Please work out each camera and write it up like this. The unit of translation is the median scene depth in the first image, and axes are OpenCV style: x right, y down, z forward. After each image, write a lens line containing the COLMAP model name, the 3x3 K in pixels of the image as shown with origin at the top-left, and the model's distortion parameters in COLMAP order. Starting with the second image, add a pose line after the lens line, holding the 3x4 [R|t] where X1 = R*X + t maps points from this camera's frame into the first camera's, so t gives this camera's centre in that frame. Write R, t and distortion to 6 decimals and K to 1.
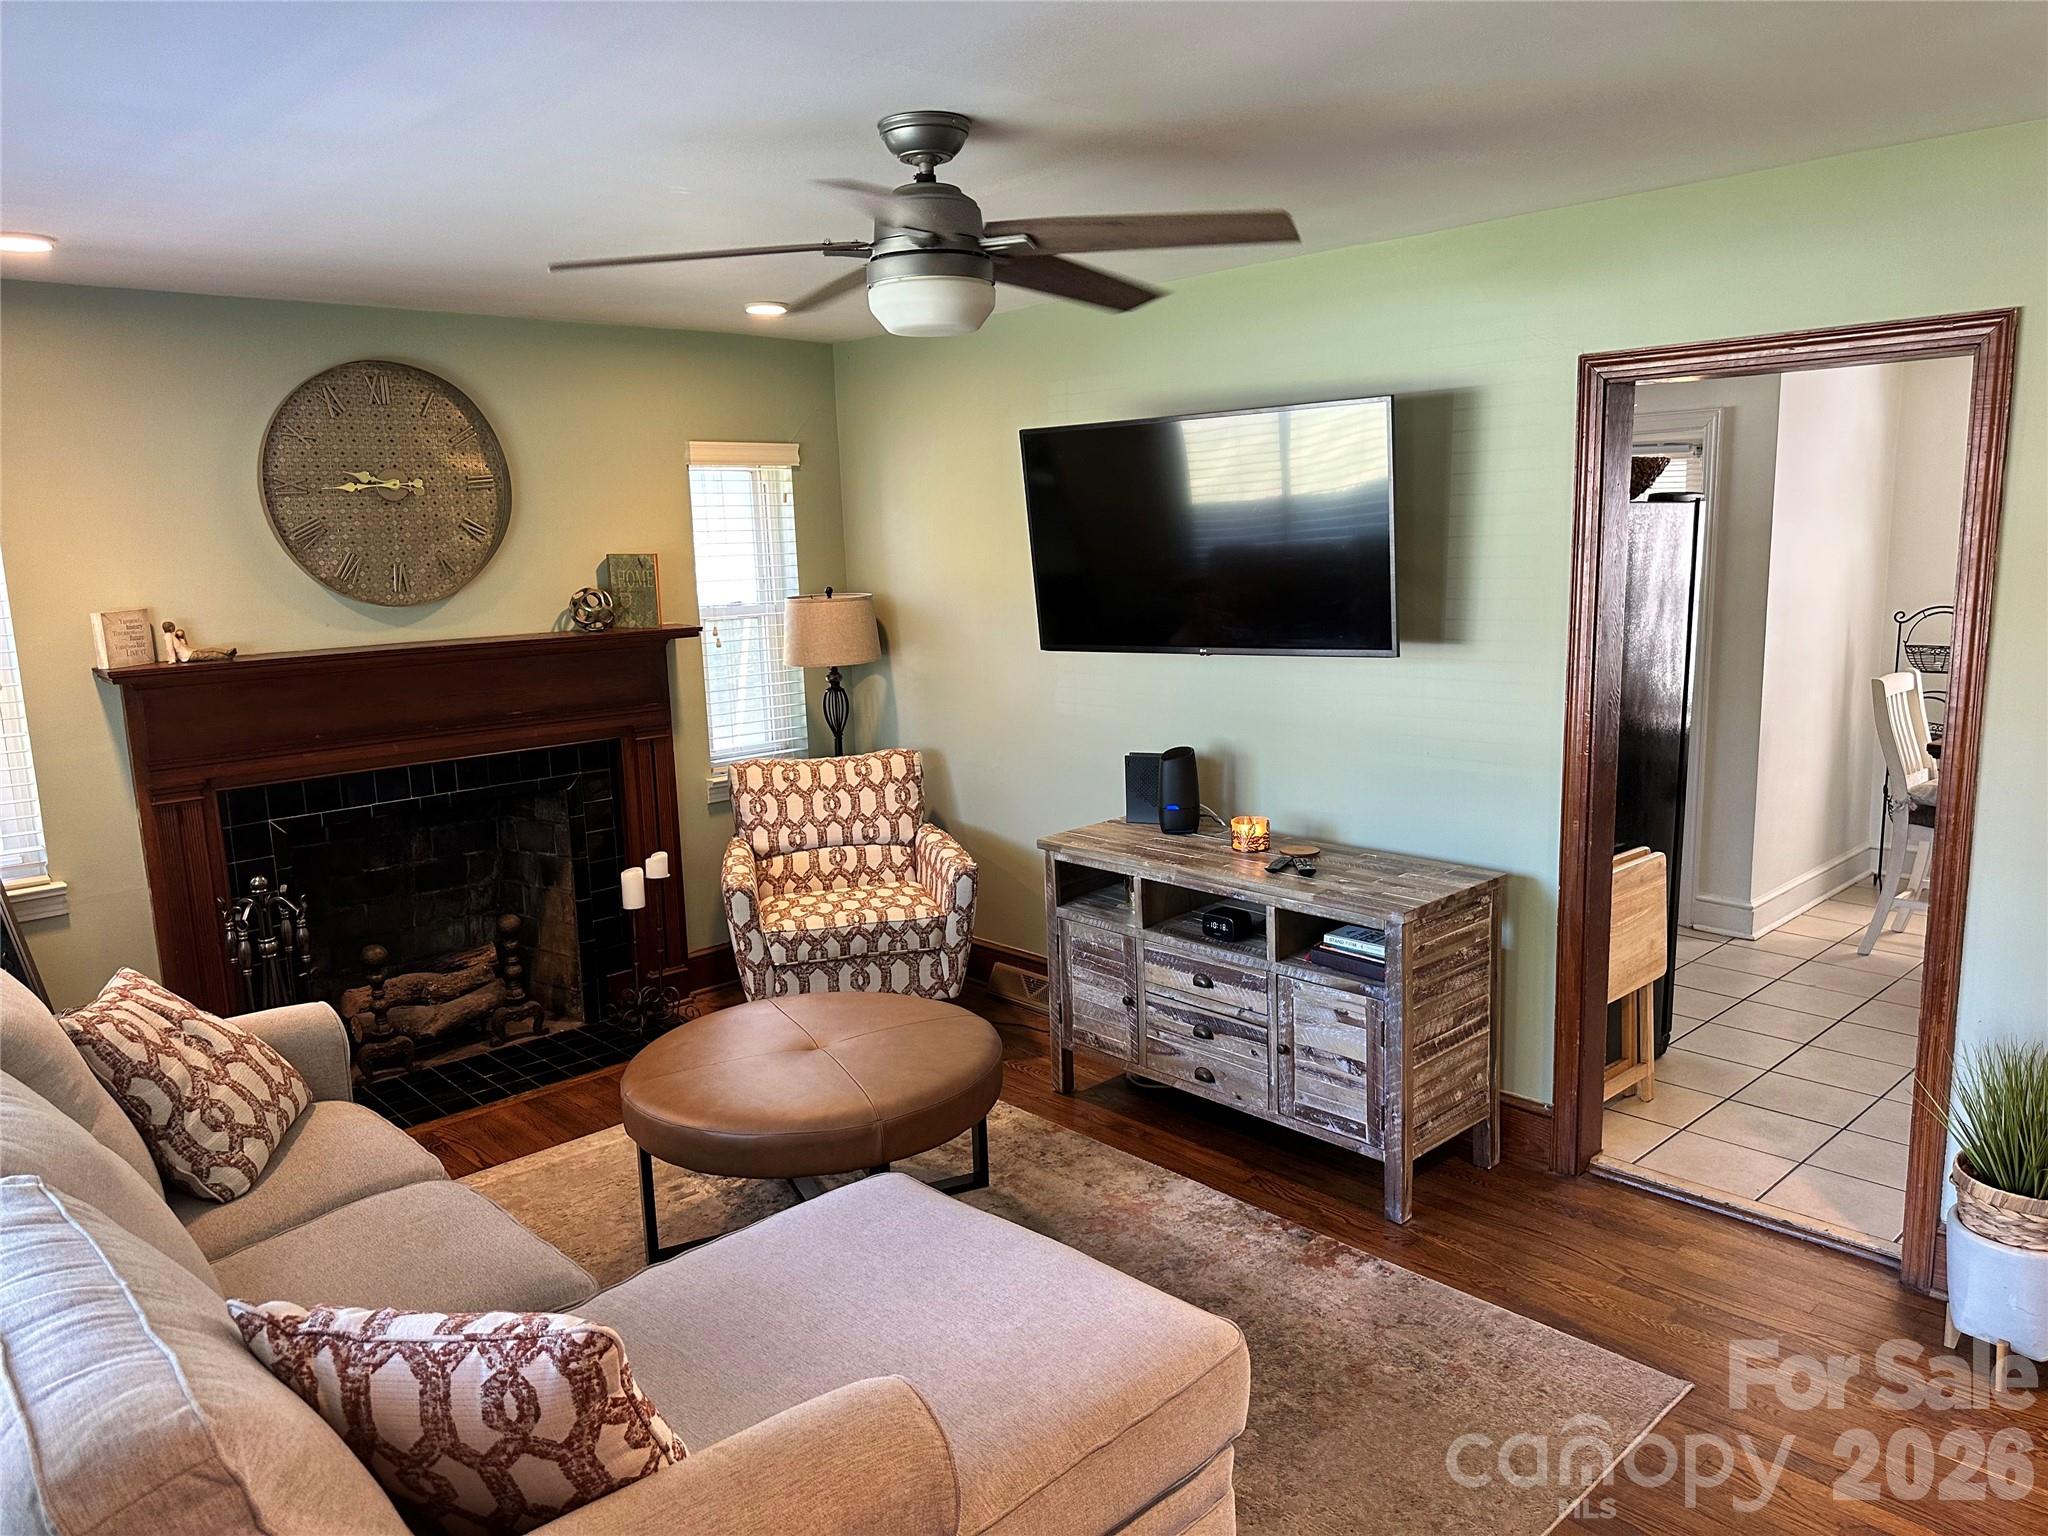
lens RADIAL K [[1425.3, 0, 1011.7], [0, 1425.3, 774.1], [0, 0, 1]] dist [0.130171, -0.198421]
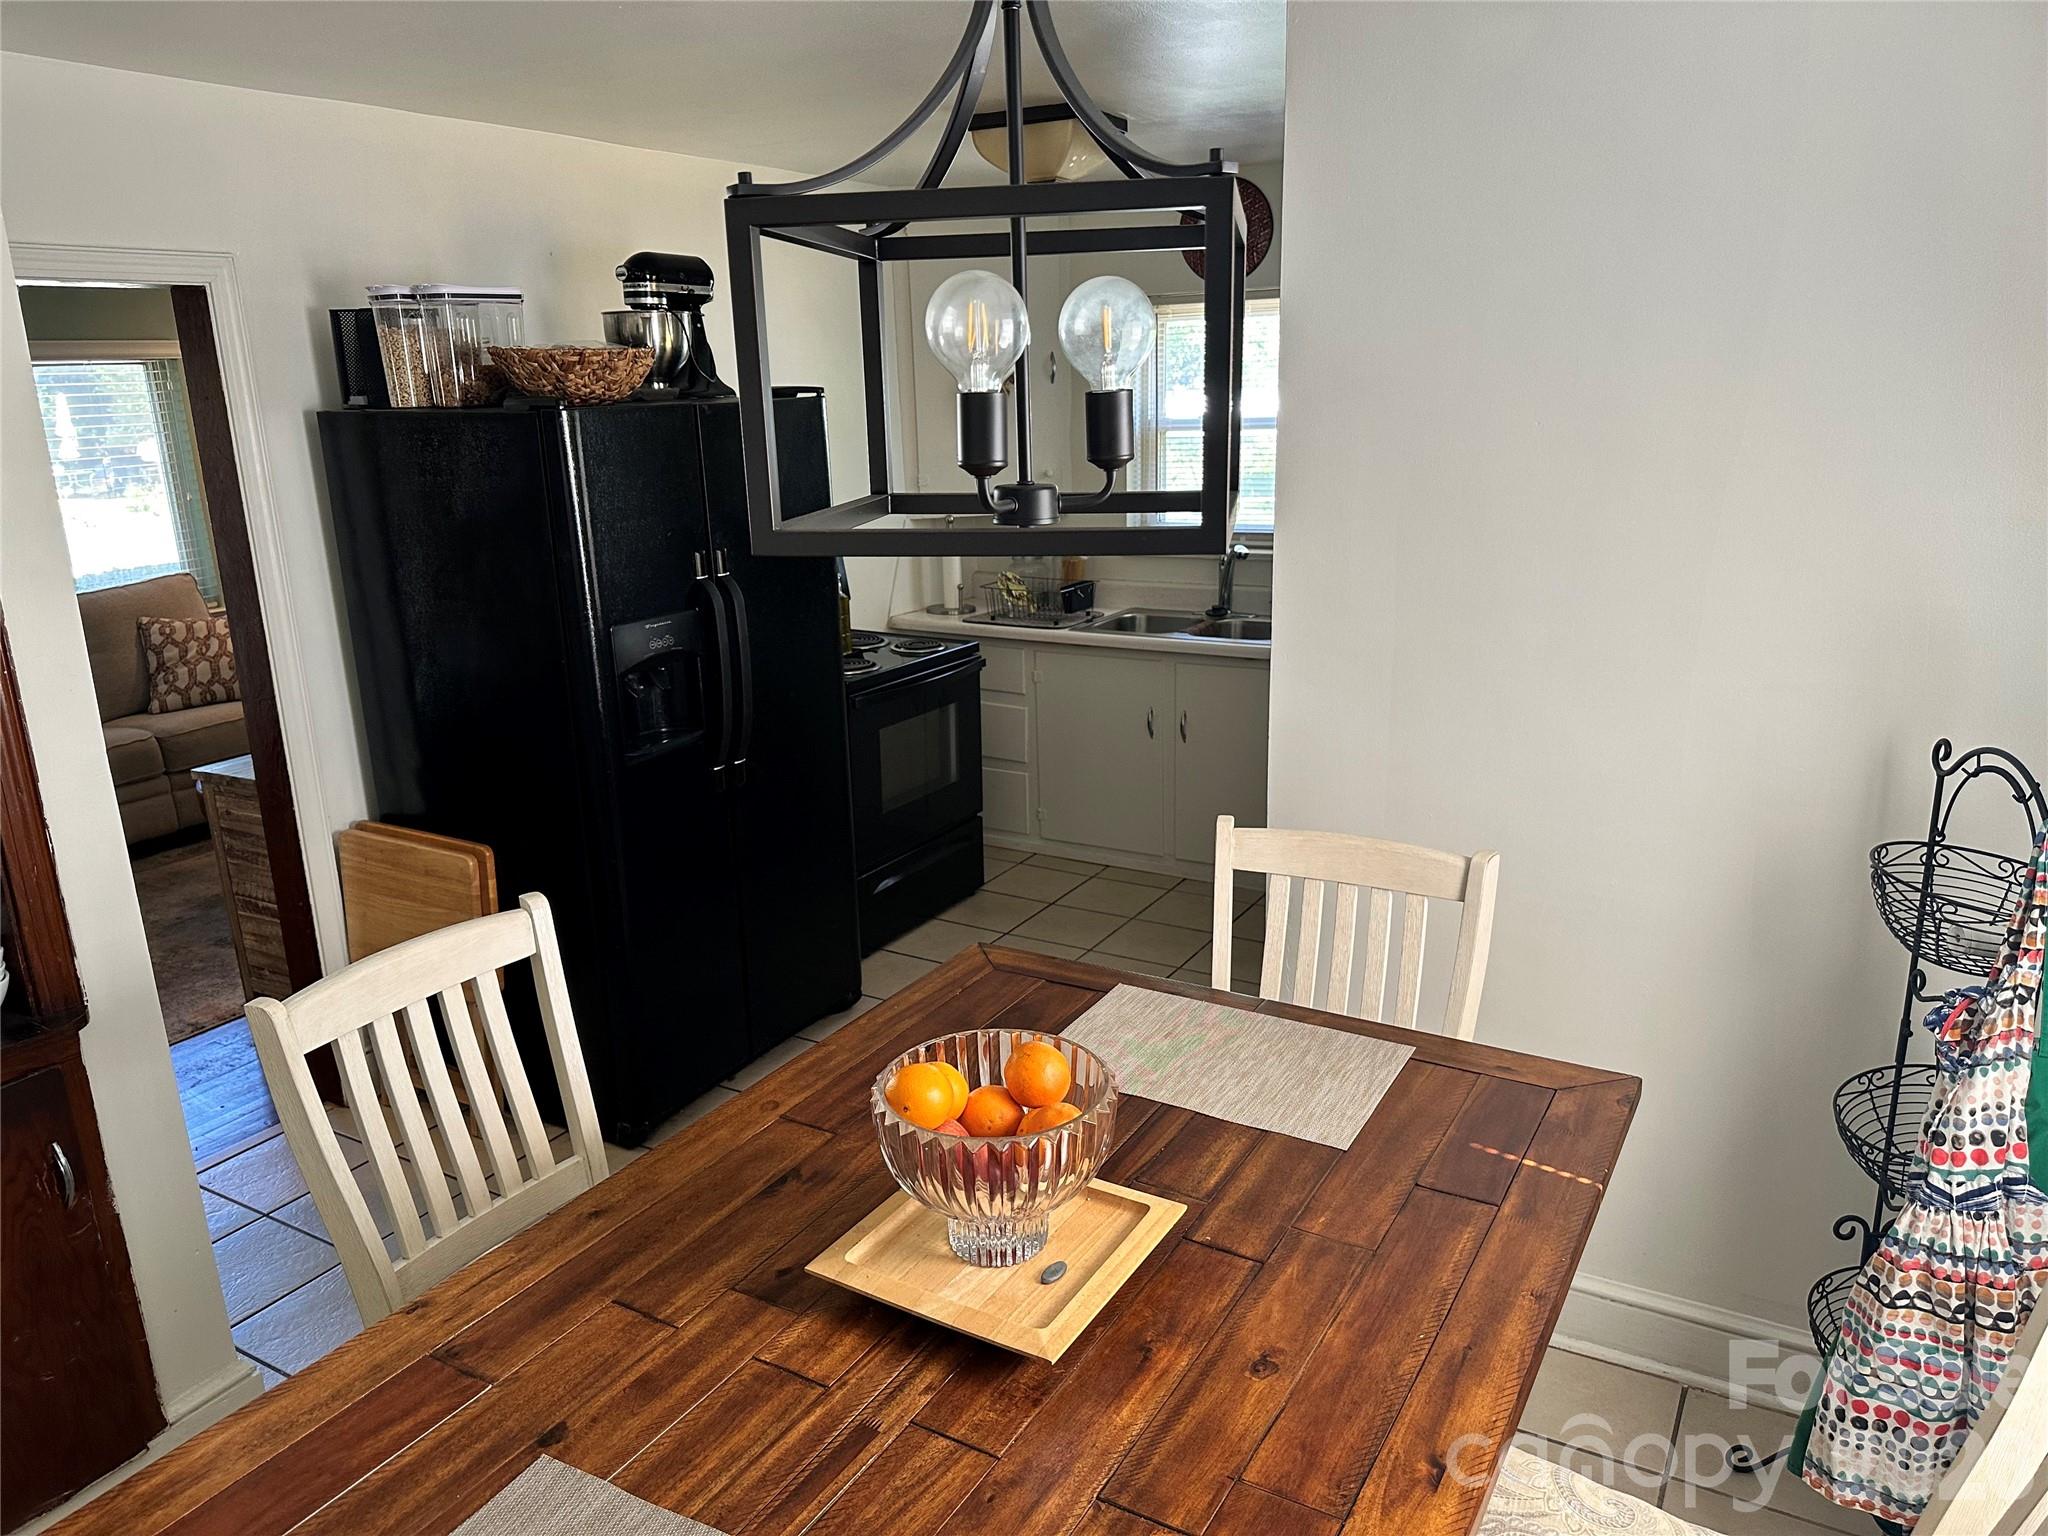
lens RADIAL K [[1416.3, 0, 995.7], [0, 1416.3, 795.5], [0, 0, 1]] dist [0.127577, -0.192126]
pose [[0.279330, 0.289519, -0.915507, 1.123655], [-0.137891, 0.955672, 0.260149, -0.203927], [0.950243, 0.053573, 0.306870, 0.921710]]
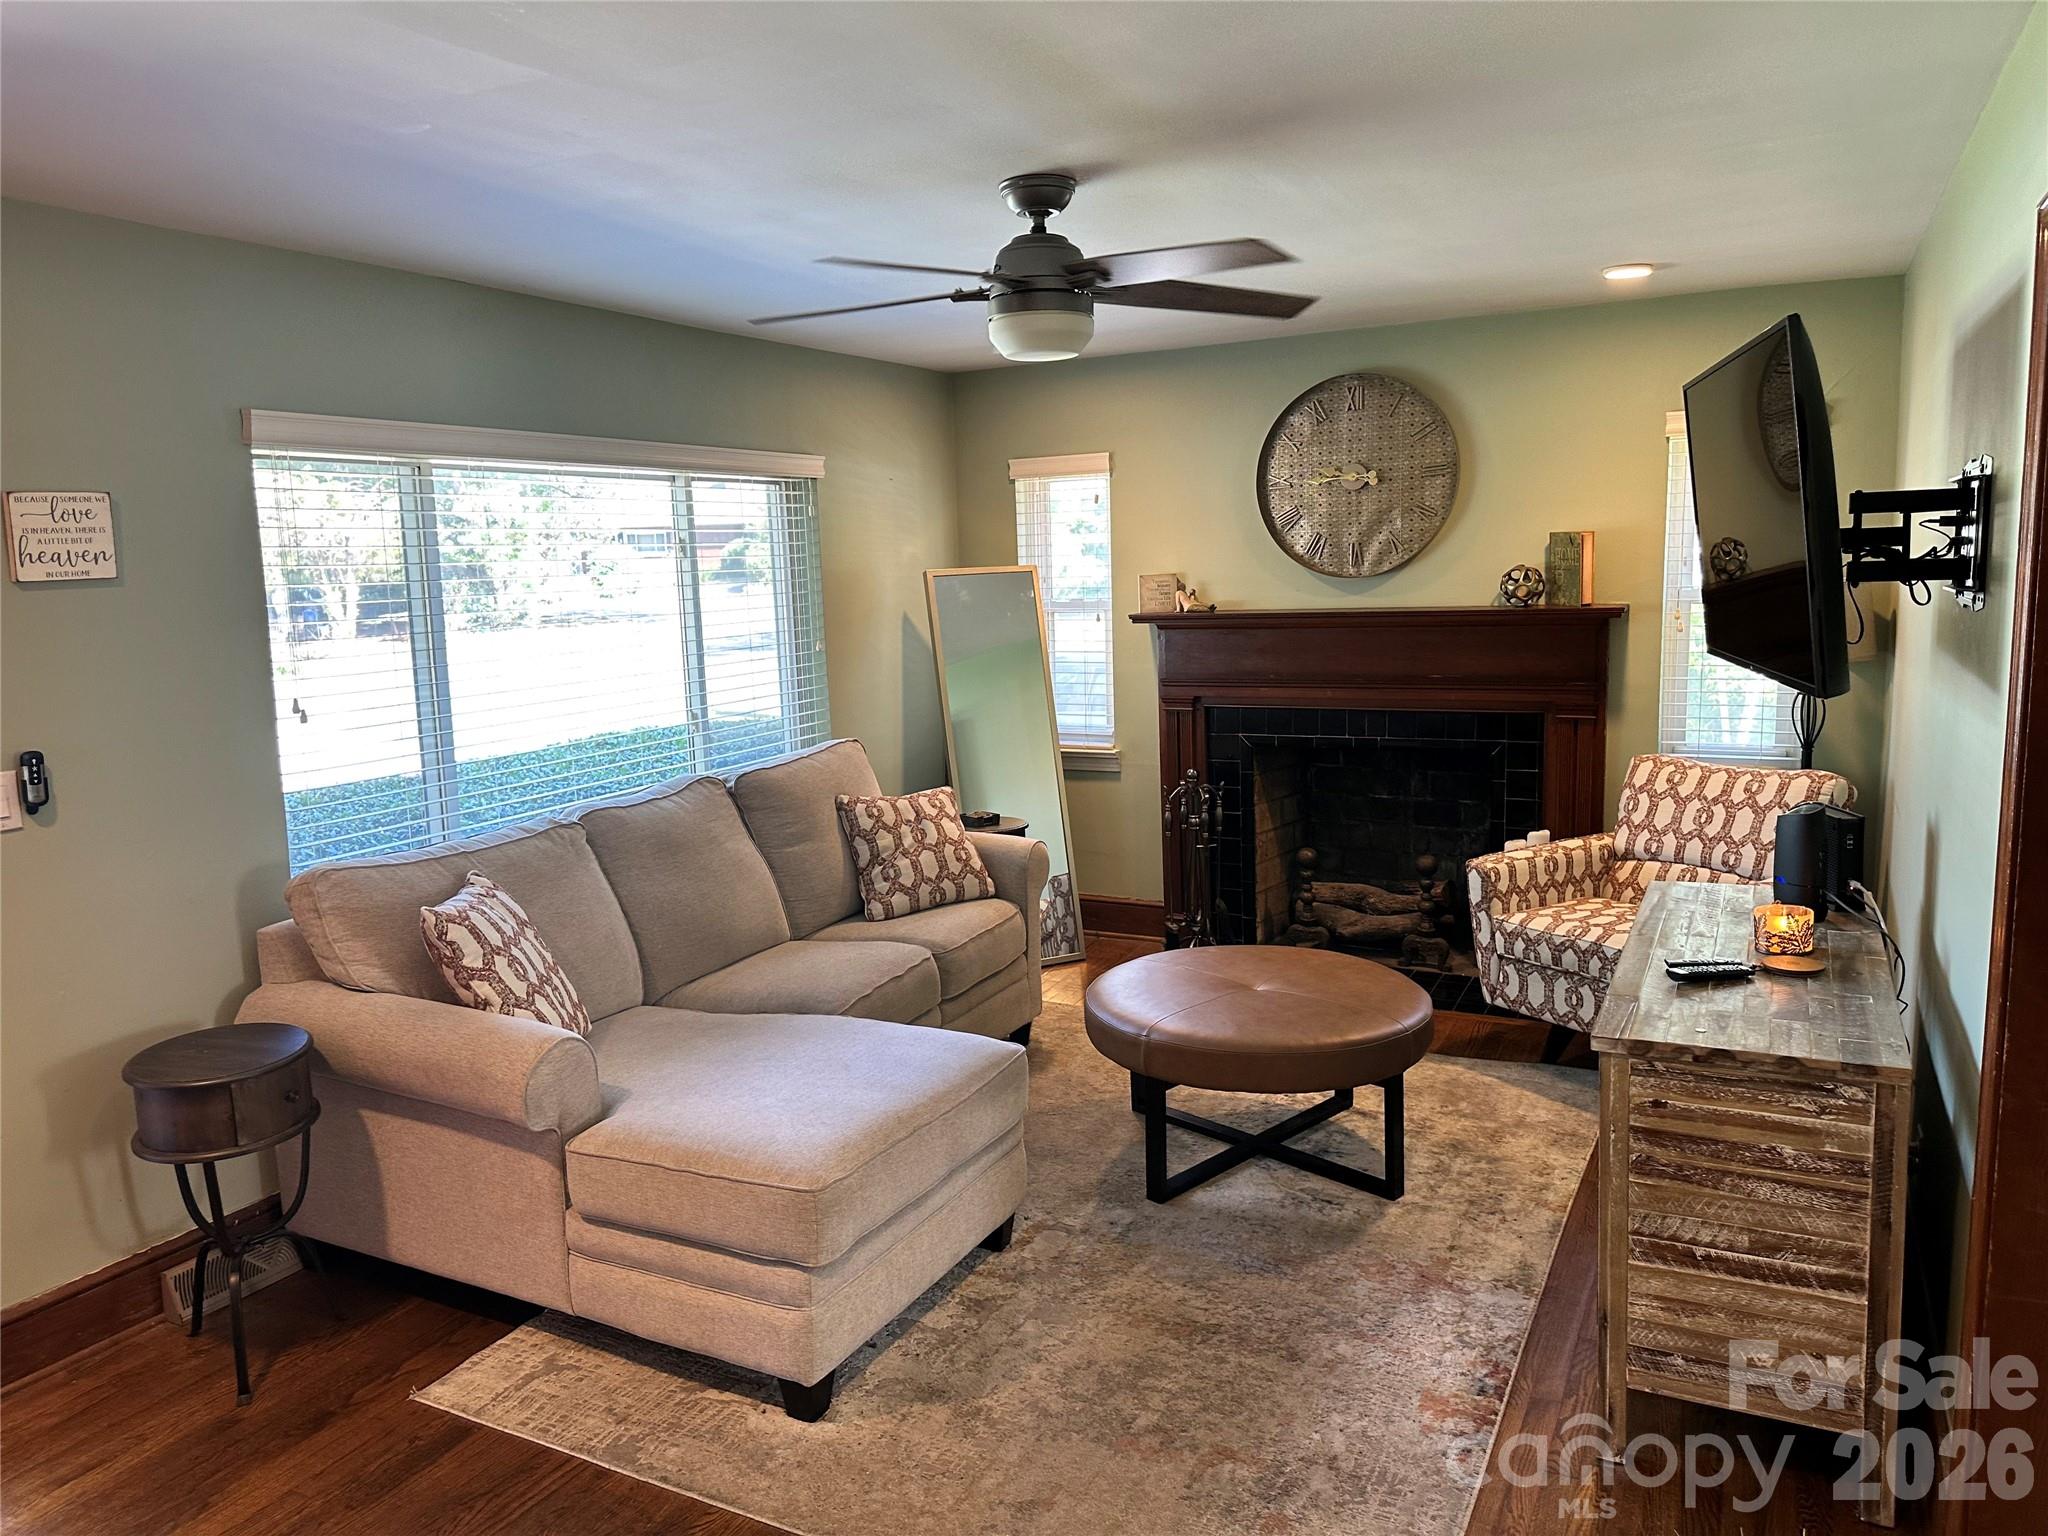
lens RADIAL K [[1425.3, 0, 1011.7], [0, 1425.3, 774.1], [0, 0, 1]] dist [0.130171, -0.198421]
pose [[0.323603, 0.163337, -0.931988, 0.621468], [-0.138640, 0.982542, 0.124058, -0.062948], [0.935981, 0.089065, 0.340598, 0.335964]]
